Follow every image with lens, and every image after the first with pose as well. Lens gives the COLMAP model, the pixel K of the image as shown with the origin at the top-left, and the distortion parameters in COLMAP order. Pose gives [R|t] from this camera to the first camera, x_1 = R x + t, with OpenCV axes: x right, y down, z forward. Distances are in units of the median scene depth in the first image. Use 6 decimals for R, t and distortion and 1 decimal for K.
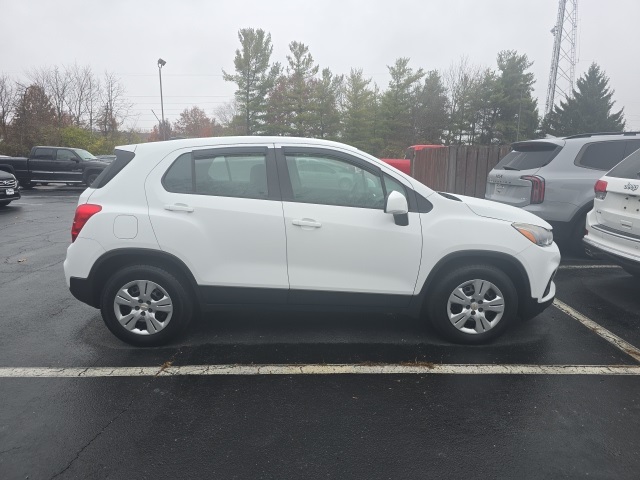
lens RADIAL K [[428.6, 0, 322.2], [0, 428.6, 238.7], [0, 0, 1]] dist [0.038192, -0.023218]
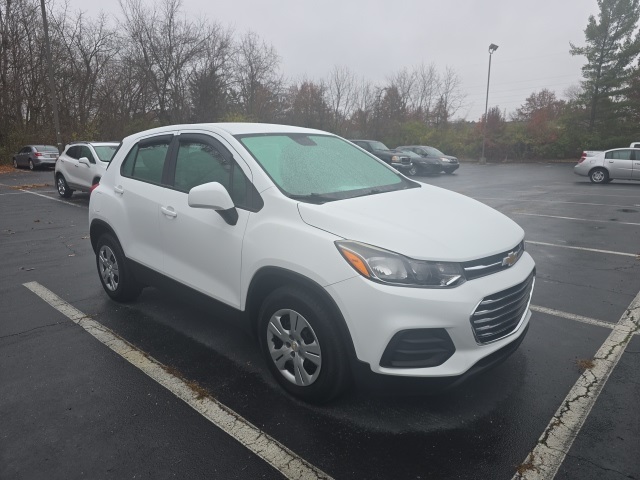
lens RADIAL K [[428.6, 0, 322.2], [0, 428.6, 238.7], [0, 0, 1]] dist [0.038192, -0.023218]
pose [[0.725033, 0.127798, -0.676753, 0.050306], [-0.111213, 0.991462, 0.068081, -0.004538], [0.679675, 0.025903, 0.733056, 0.029187]]
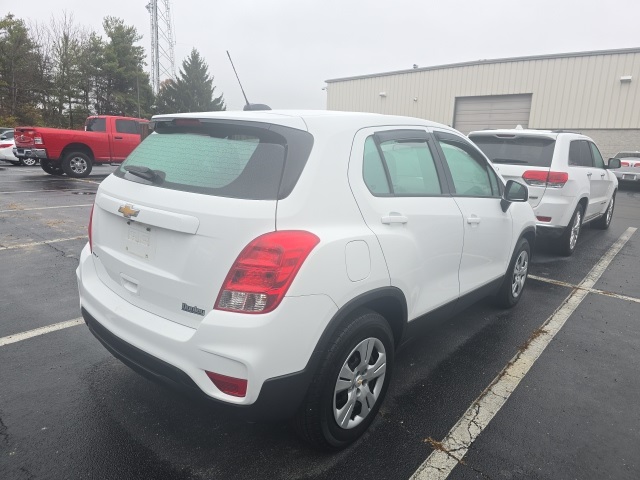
lens RADIAL K [[428.6, 0, 322.2], [0, 428.6, 238.7], [0, 0, 1]] dist [0.038192, -0.023218]
pose [[0.650767, -0.143996, 0.745498, -0.051641], [0.100857, 0.989545, 0.103094, -0.006877], [-0.752549, 0.008098, 0.658486, 0.036494]]
